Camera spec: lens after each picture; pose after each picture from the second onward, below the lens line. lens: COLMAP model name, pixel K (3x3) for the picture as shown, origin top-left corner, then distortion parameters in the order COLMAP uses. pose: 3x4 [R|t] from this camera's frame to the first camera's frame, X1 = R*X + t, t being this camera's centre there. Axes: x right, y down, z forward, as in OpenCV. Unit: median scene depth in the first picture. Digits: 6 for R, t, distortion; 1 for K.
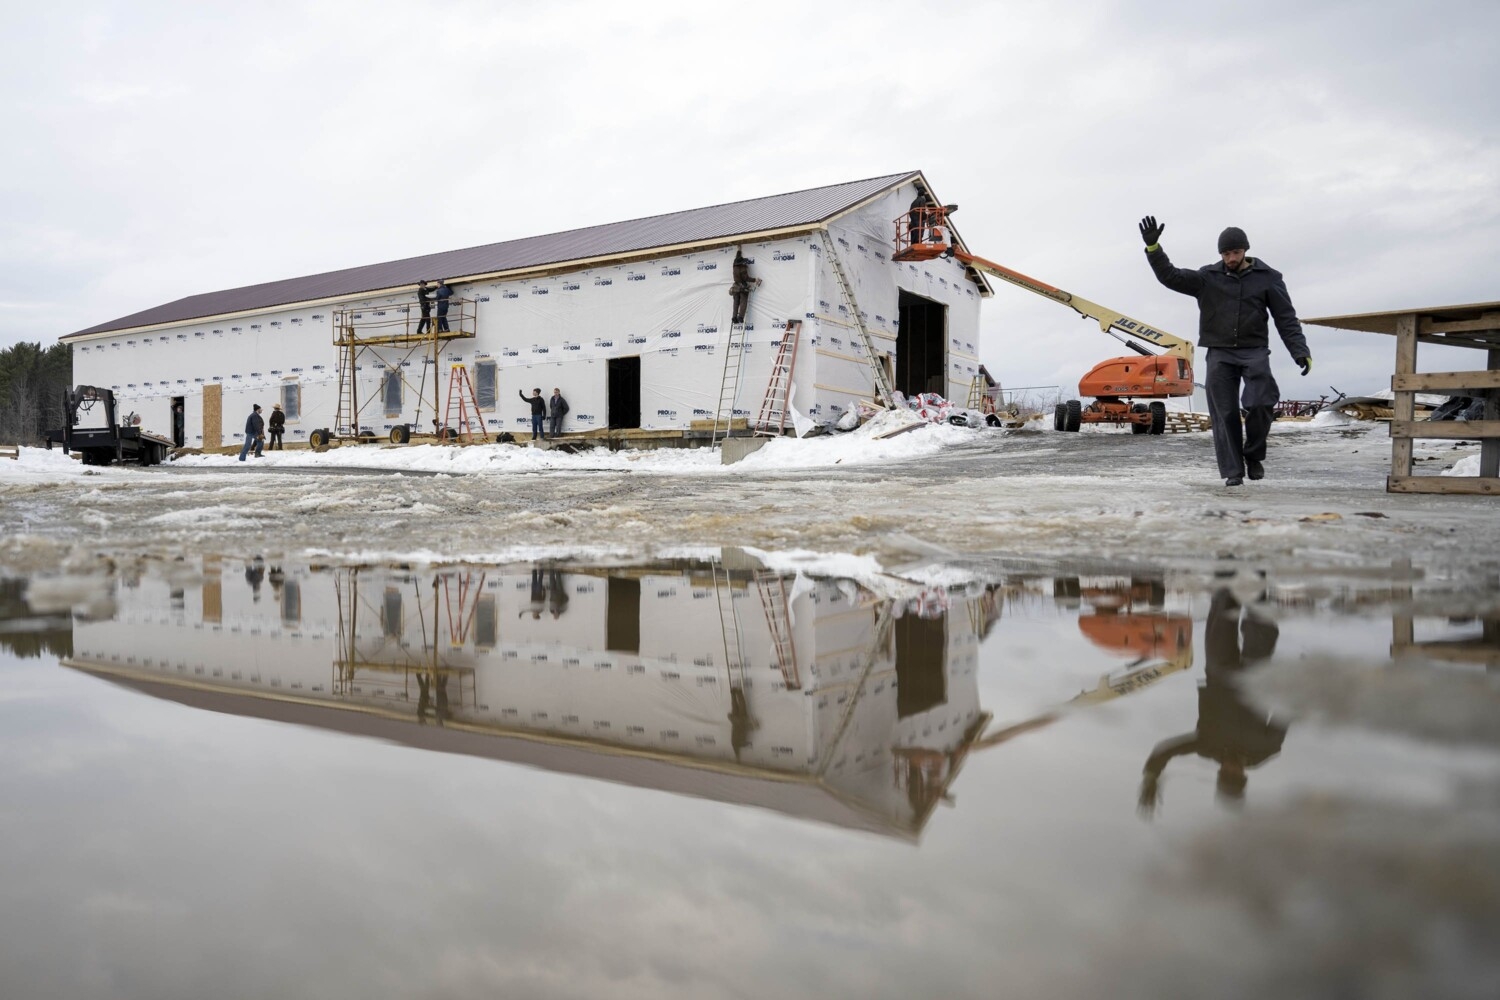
lens RADIAL K [[1094.6, 0, 673.5], [0, 1094.6, 499.1], [0, 0, 1]] dist [-0.003071, 0.002108]
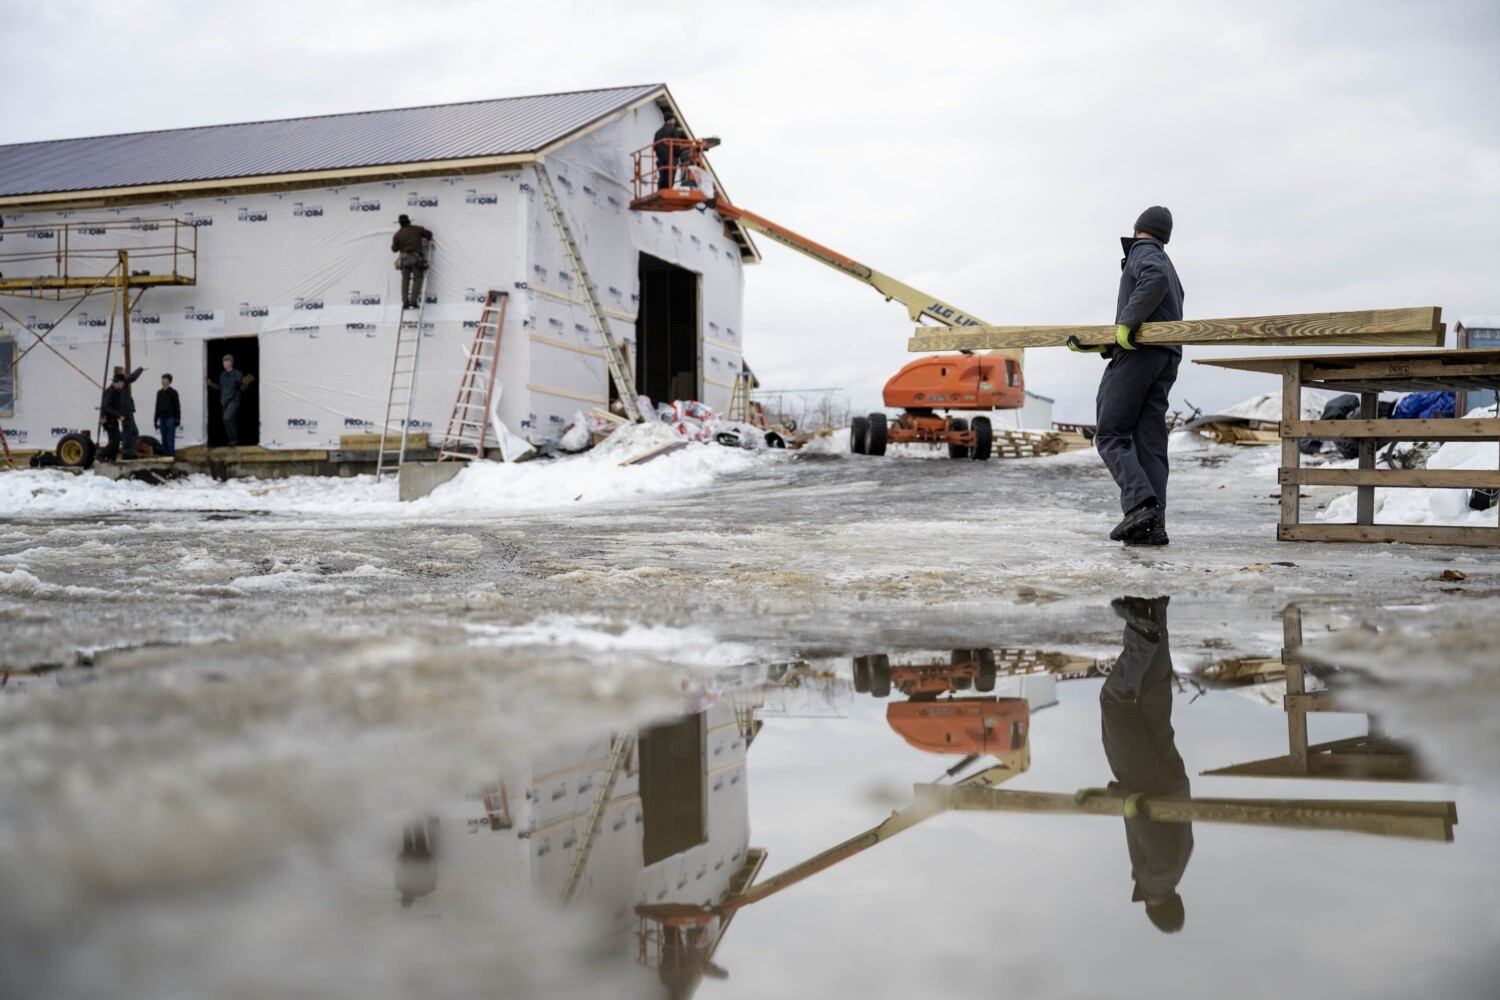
lens RADIAL K [[1738.1, 0, 750.0], [0, 1738.1, 500.0], [0, 0, 1]] dist [-0.003831, 0.004086]
pose [[0.953617, -0.002440, 0.301013, -0.067592], [0.010903, 0.999591, -0.026440, -0.001620], [-0.300825, 0.028496, 0.953254, -0.086959]]
